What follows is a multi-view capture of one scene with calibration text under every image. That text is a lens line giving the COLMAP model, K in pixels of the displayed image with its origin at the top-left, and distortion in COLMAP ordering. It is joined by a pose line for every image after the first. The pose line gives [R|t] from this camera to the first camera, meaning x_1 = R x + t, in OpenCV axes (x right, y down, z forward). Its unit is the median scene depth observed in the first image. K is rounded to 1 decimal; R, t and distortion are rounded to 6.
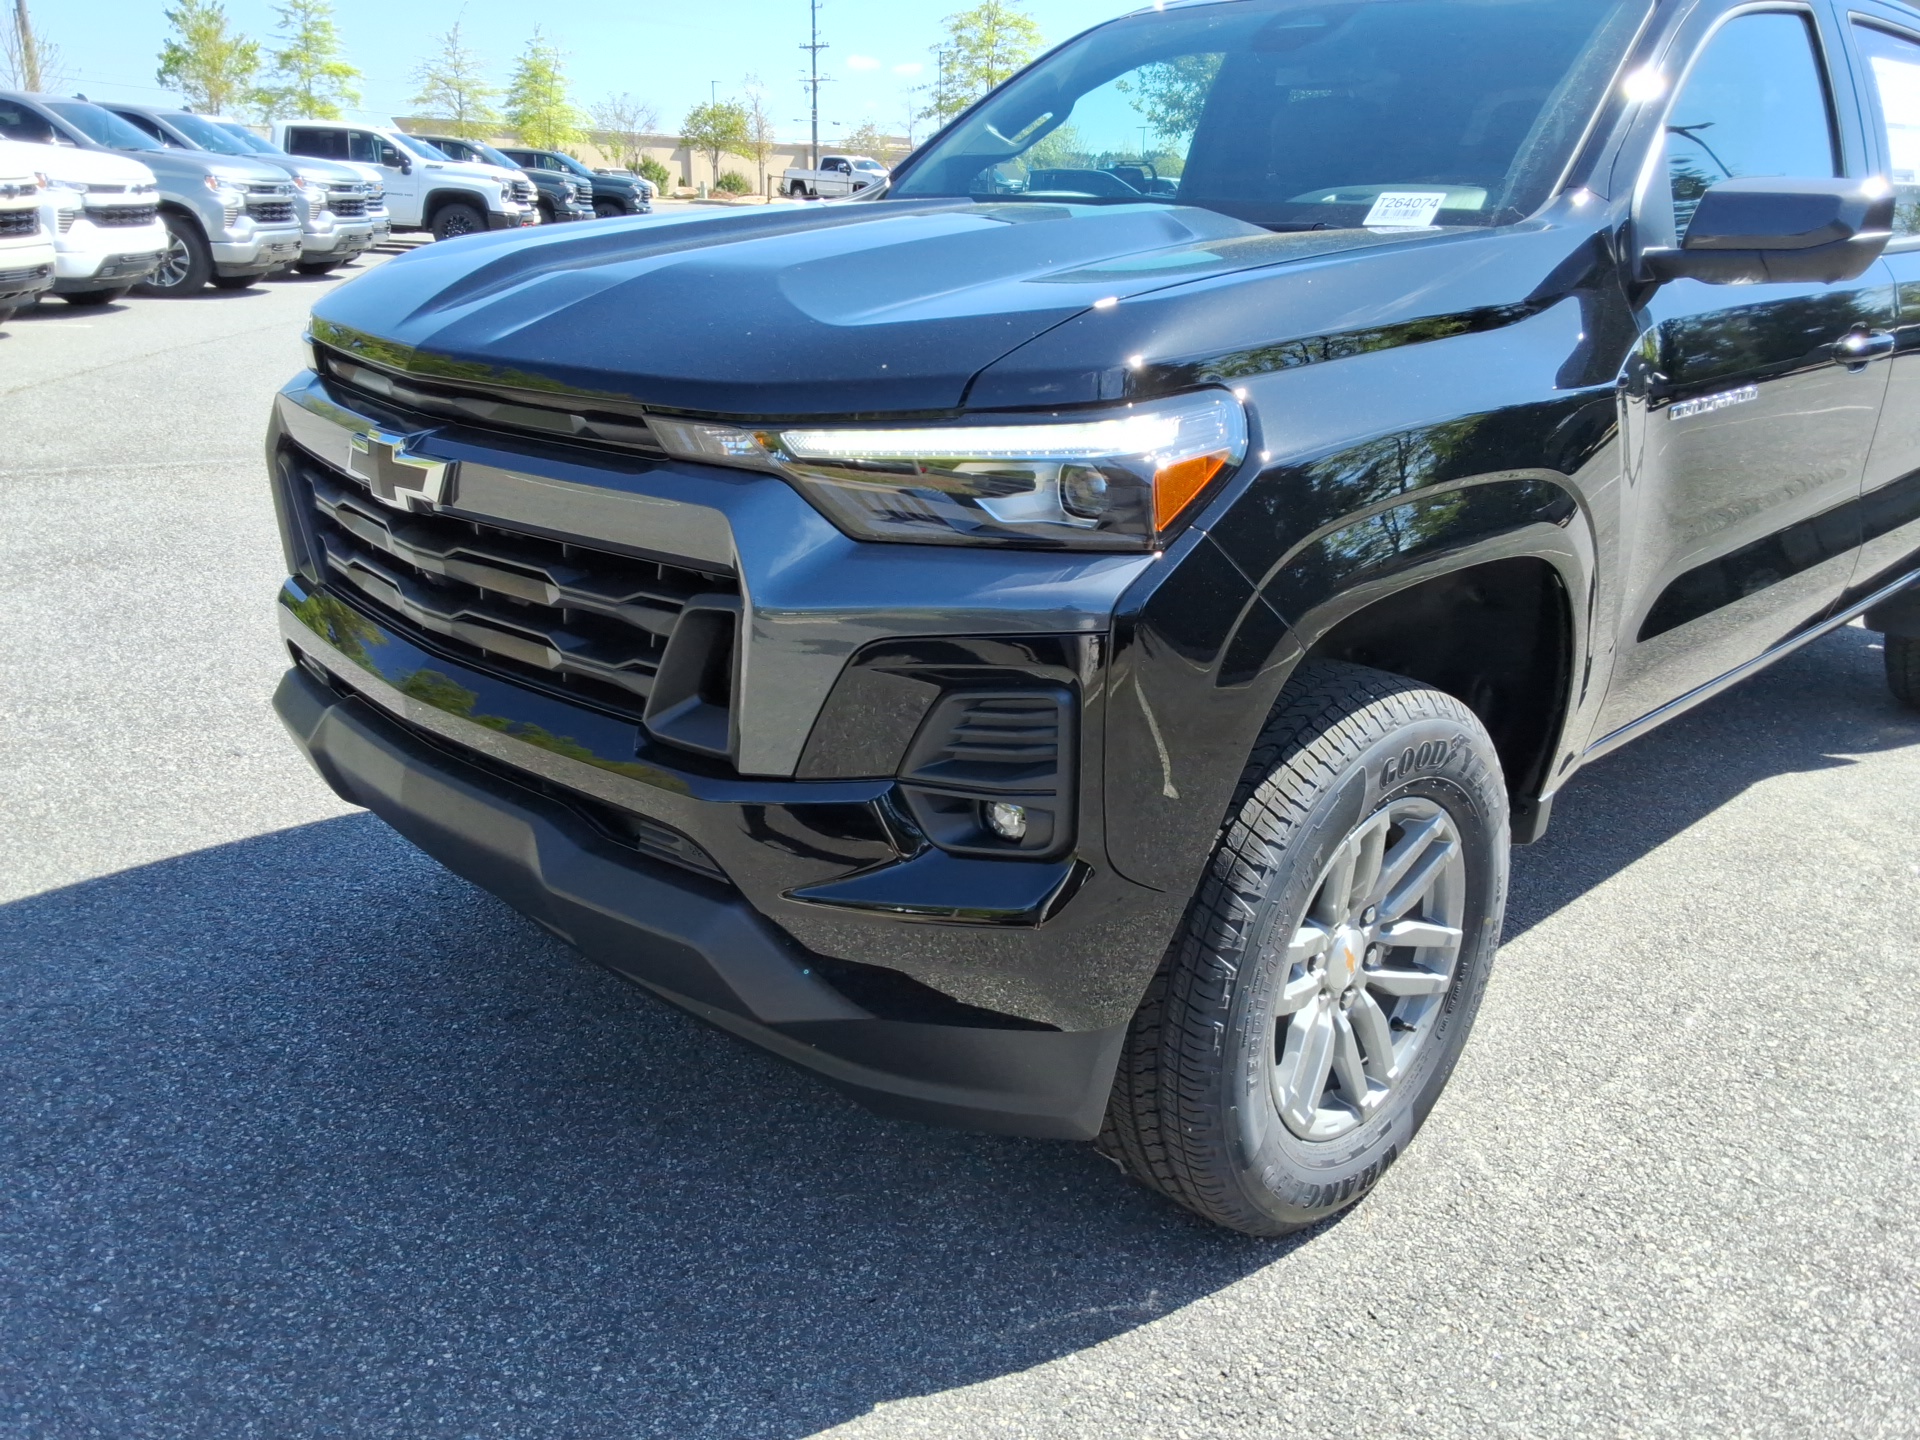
lens RADIAL K [[1545.0, 0, 977.9], [0, 1545.0, 714.9], [0, 0, 1]] dist [0.098018, -0.154207]
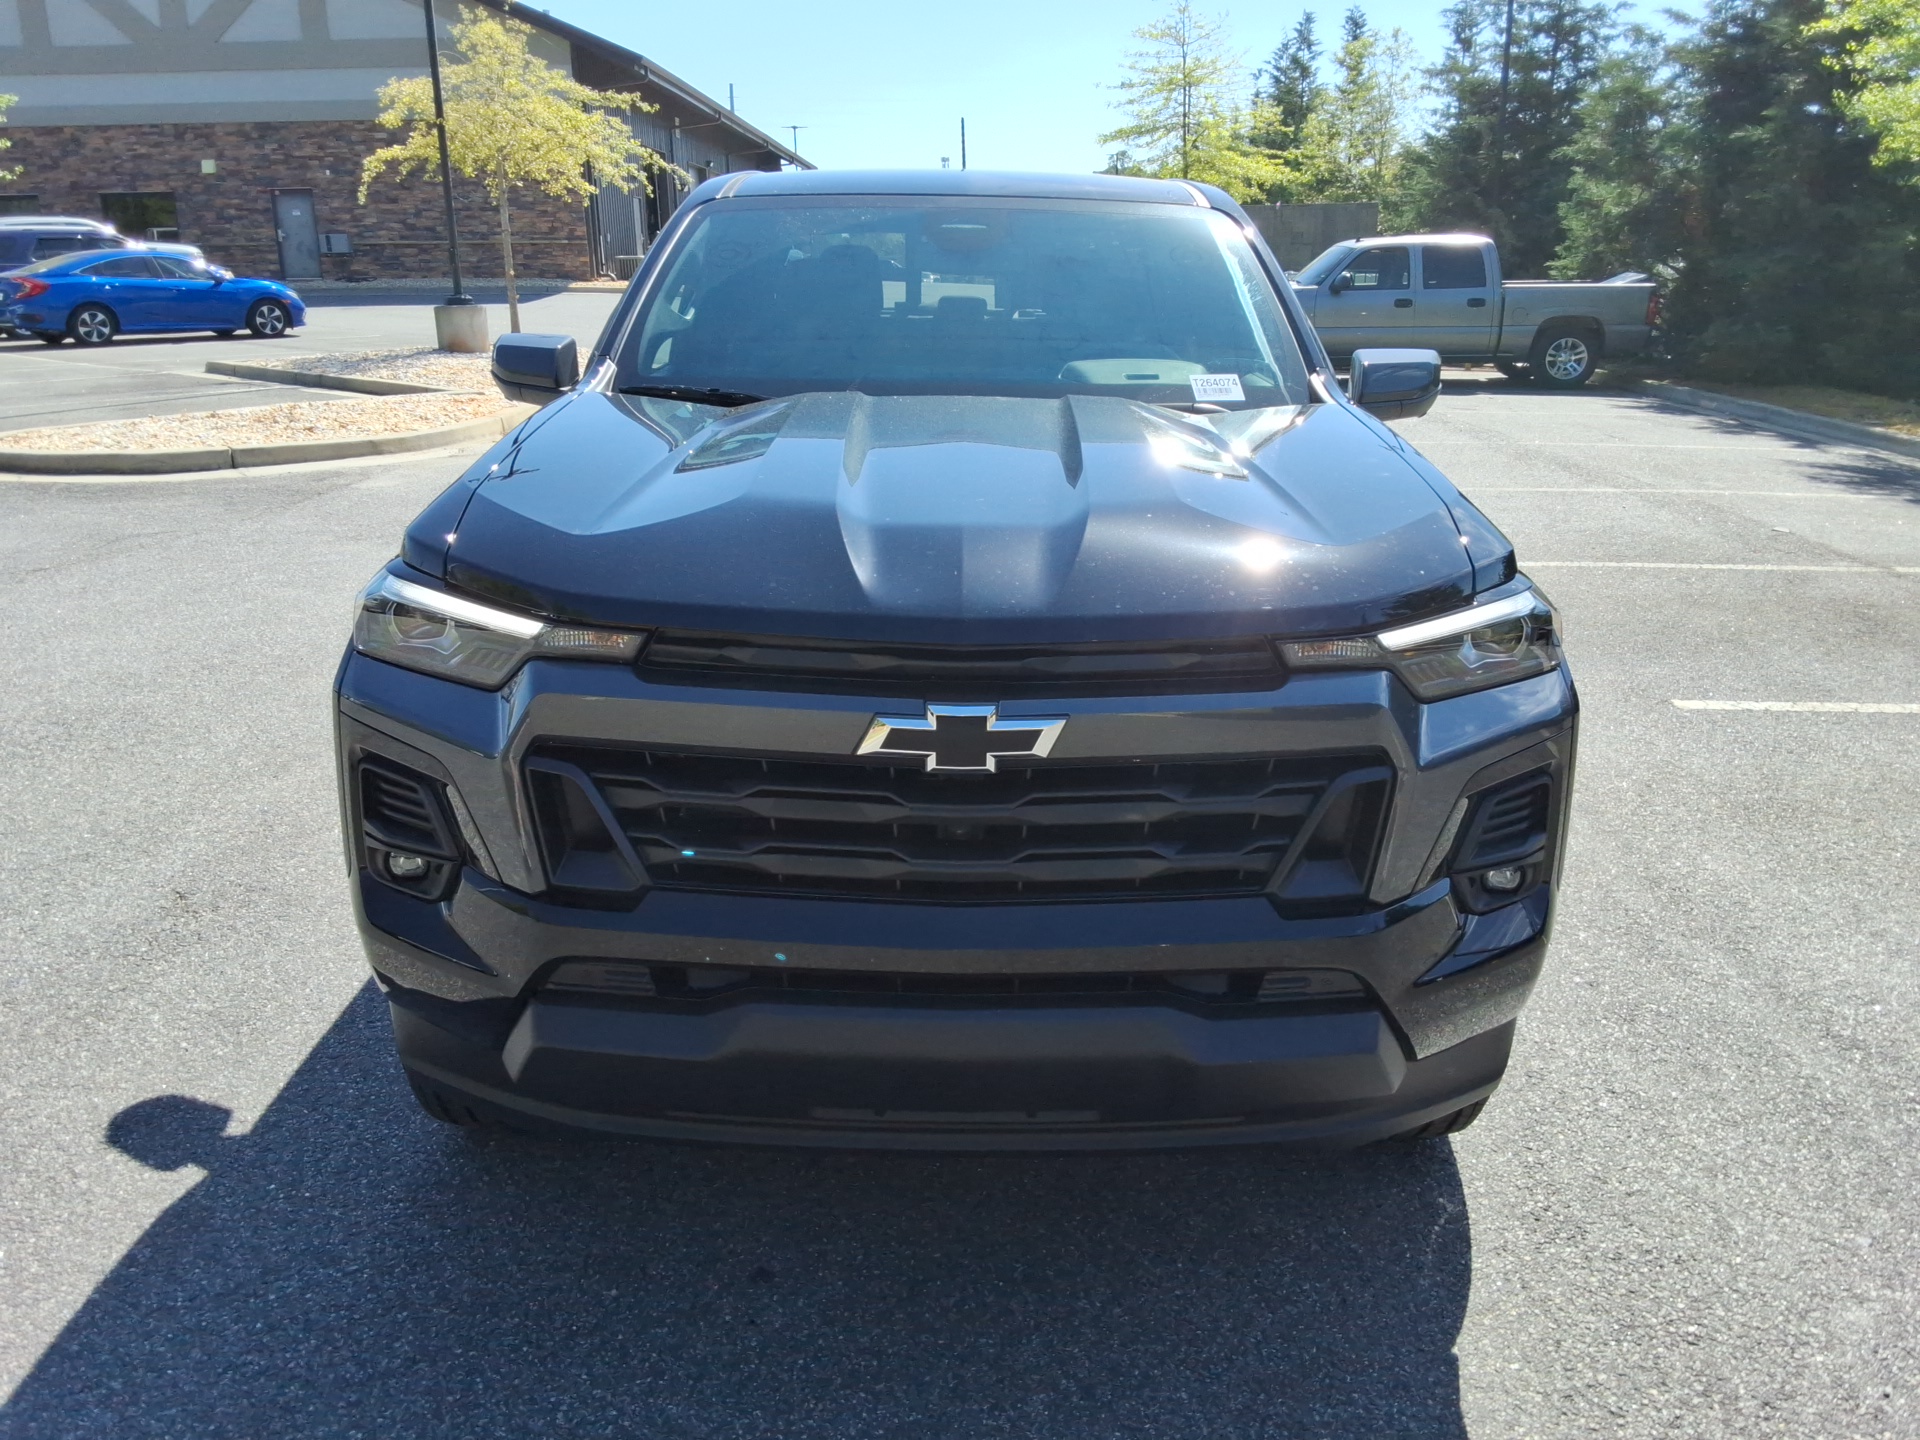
lens RADIAL K [[1545.0, 0, 977.9], [0, 1545.0, 714.9], [0, 0, 1]] dist [0.098018, -0.154207]
pose [[0.713274, -0.211330, 0.668267, -0.750597], [0.227241, 0.971685, 0.064735, -0.167900], [-0.663025, 0.105684, 0.741100, 0.160437]]
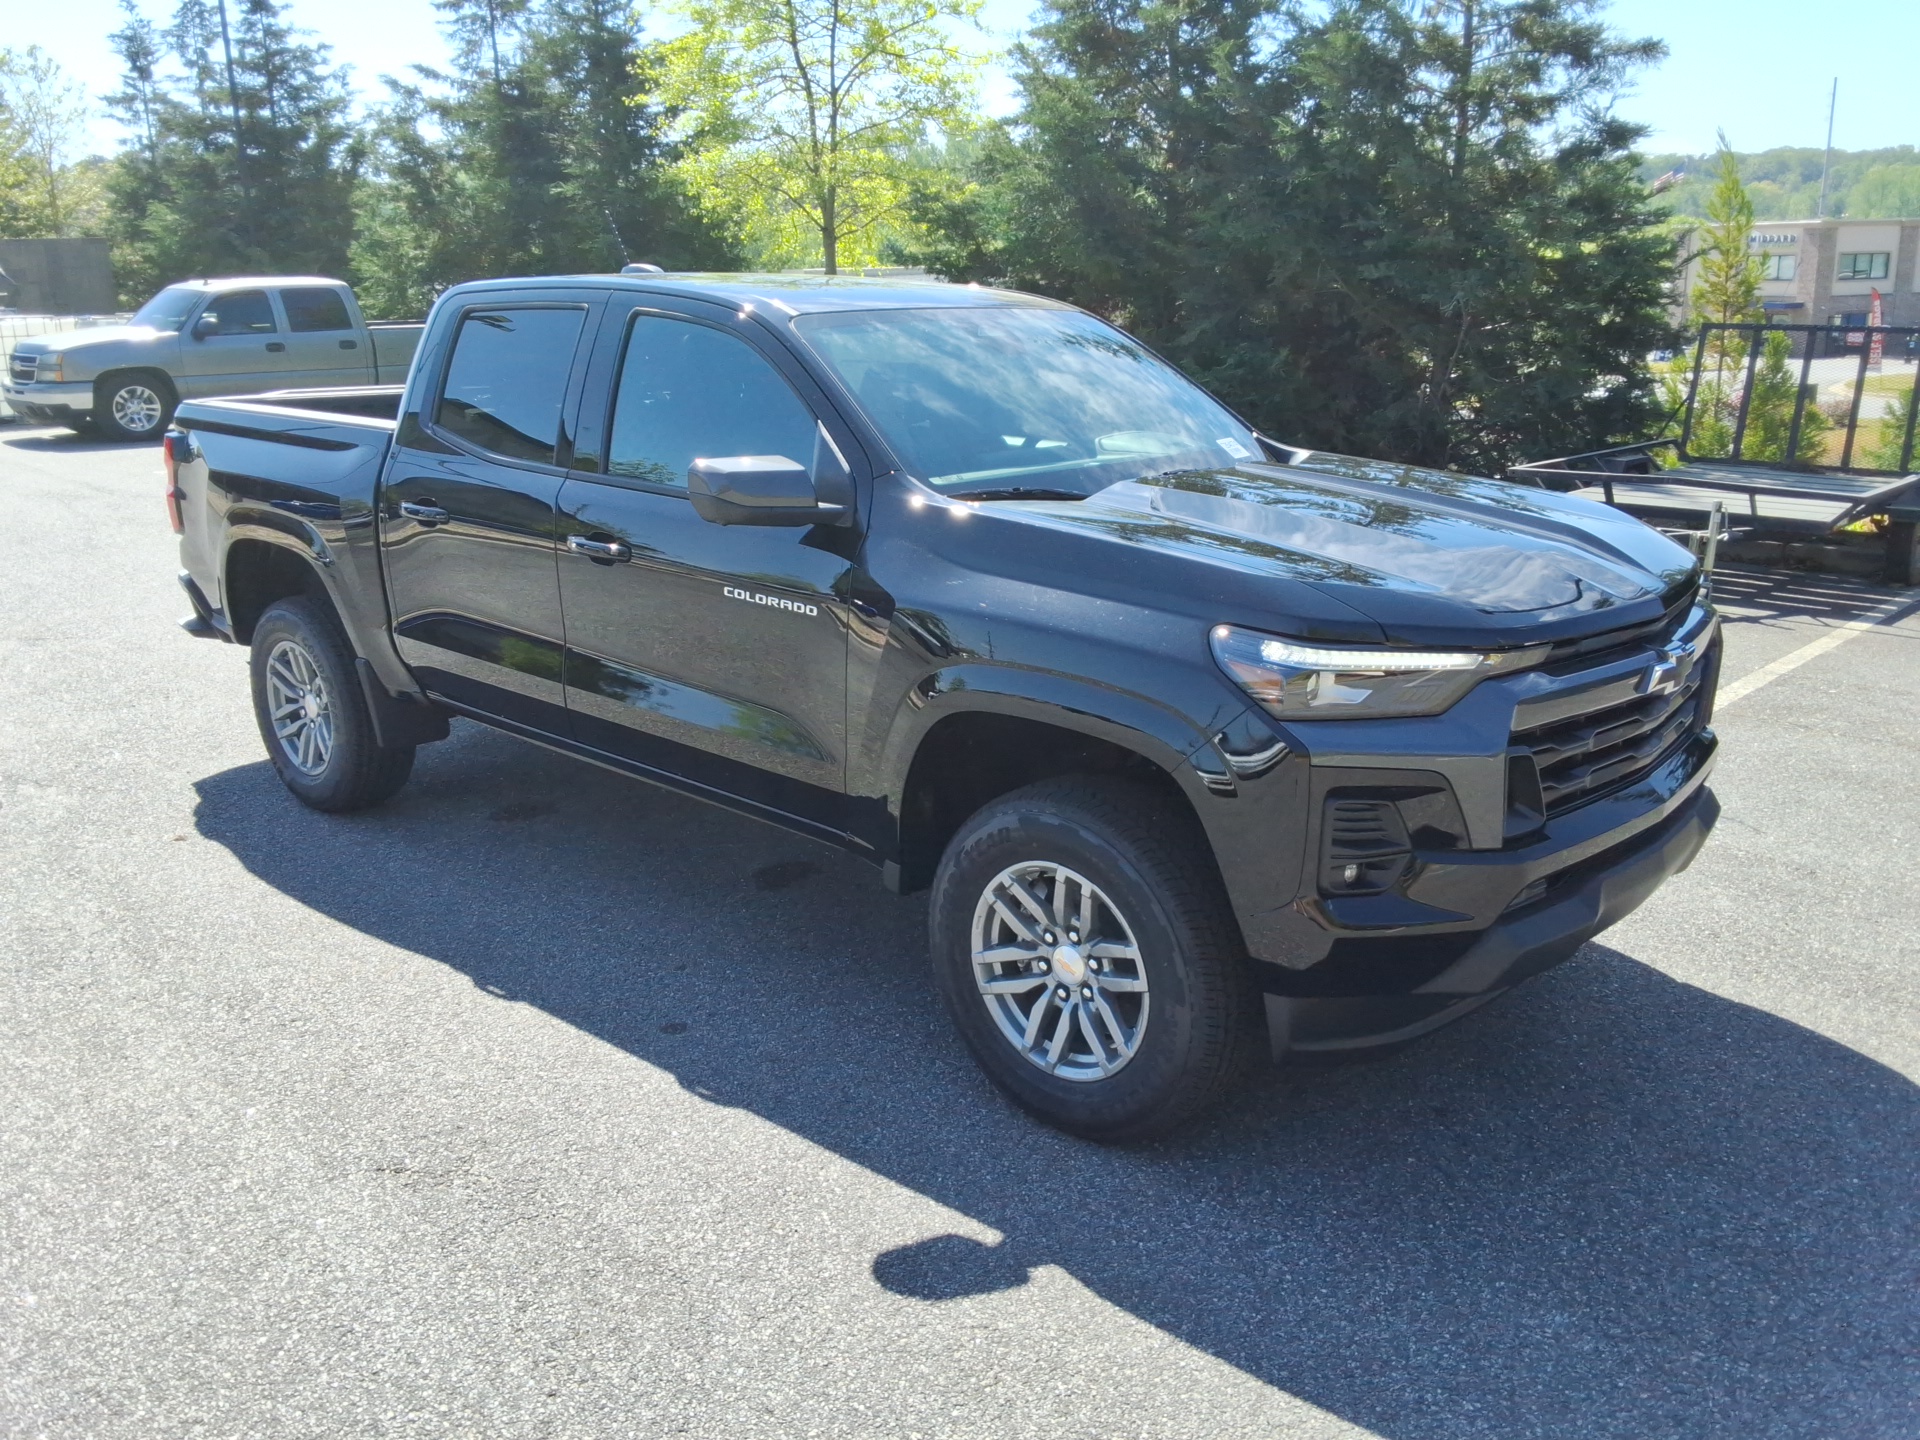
lens RADIAL K [[1545.0, 0, 977.9], [0, 1545.0, 714.9], [0, 0, 1]] dist [0.098018, -0.154207]
pose [[-0.045774, -0.284222, 0.957665, -1.407276], [0.316852, 0.905037, 0.283747, -0.590460], [-0.947370, 0.316426, 0.048629, 1.166232]]
